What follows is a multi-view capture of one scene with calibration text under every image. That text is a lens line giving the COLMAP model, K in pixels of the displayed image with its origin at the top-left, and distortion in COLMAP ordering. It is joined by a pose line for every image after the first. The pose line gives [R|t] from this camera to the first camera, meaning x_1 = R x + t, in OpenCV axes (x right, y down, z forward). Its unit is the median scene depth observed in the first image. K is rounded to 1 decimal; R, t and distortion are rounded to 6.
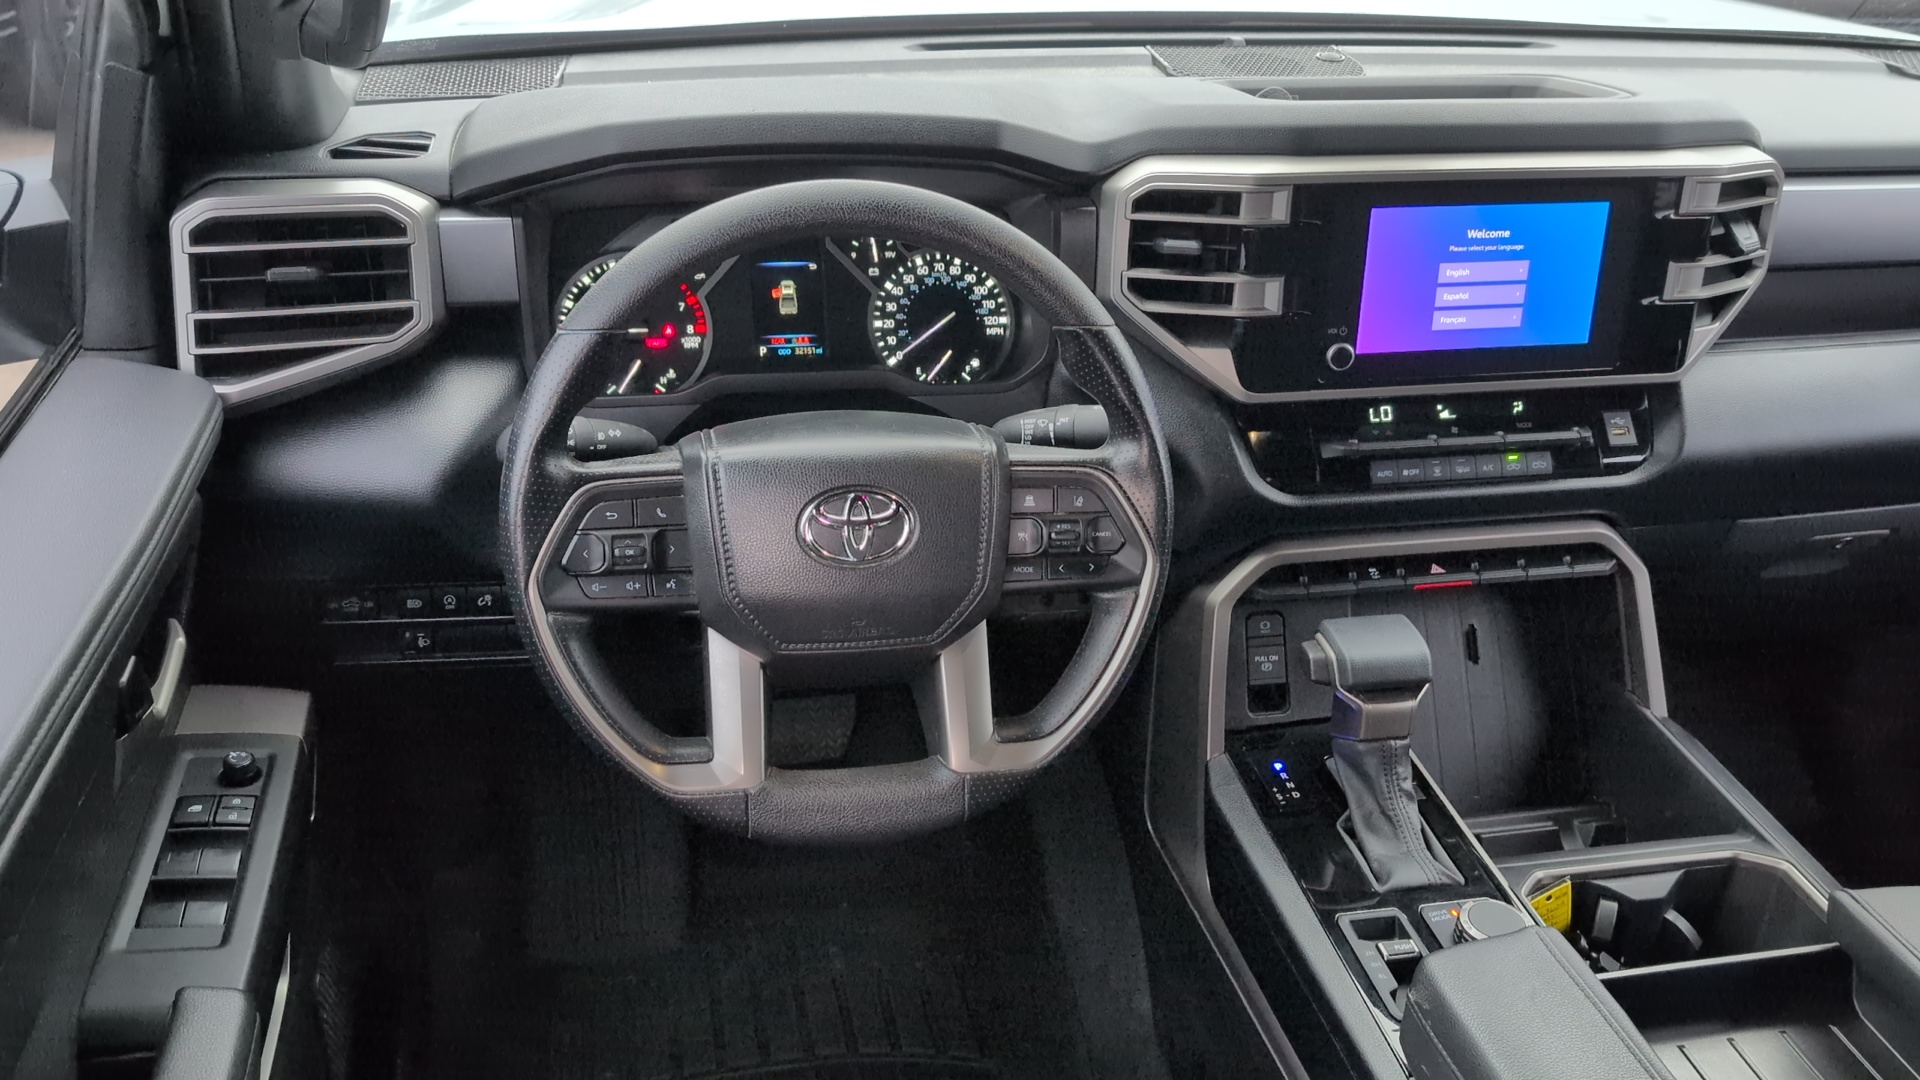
lens RADIAL K [[1624.6, 0, 960.0], [0, 1624.6, 540.0], [0, 0, 1]] dist [0.019487, -0.007757]
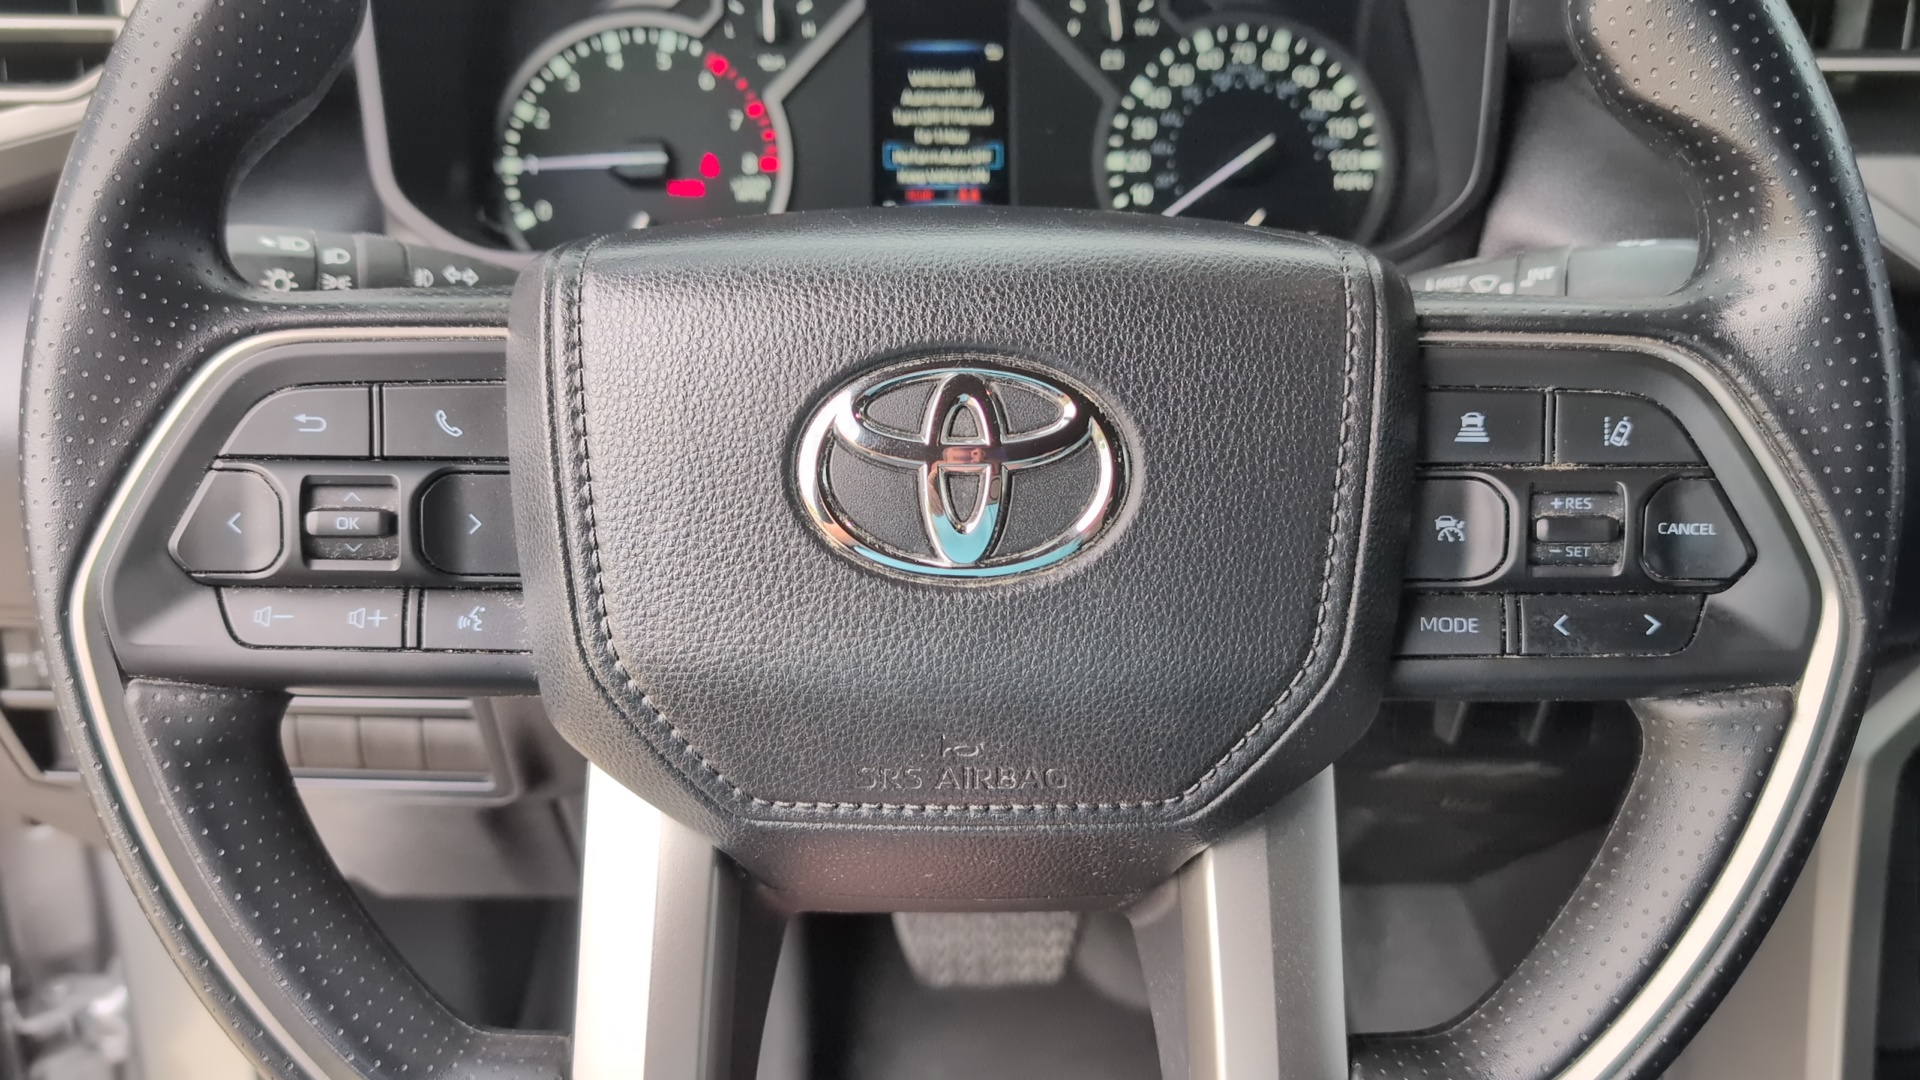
lens RADIAL K [[1624.6, 0, 960.0], [0, 1624.6, 540.0], [0, 0, 1]] dist [0.019487, -0.007757]
pose [[0.981123, 0.029463, -0.191130, 0.001986], [-0.044619, 0.996148, -0.075483, 0.024943], [0.188169, 0.082586, 0.978658, 0.504600]]
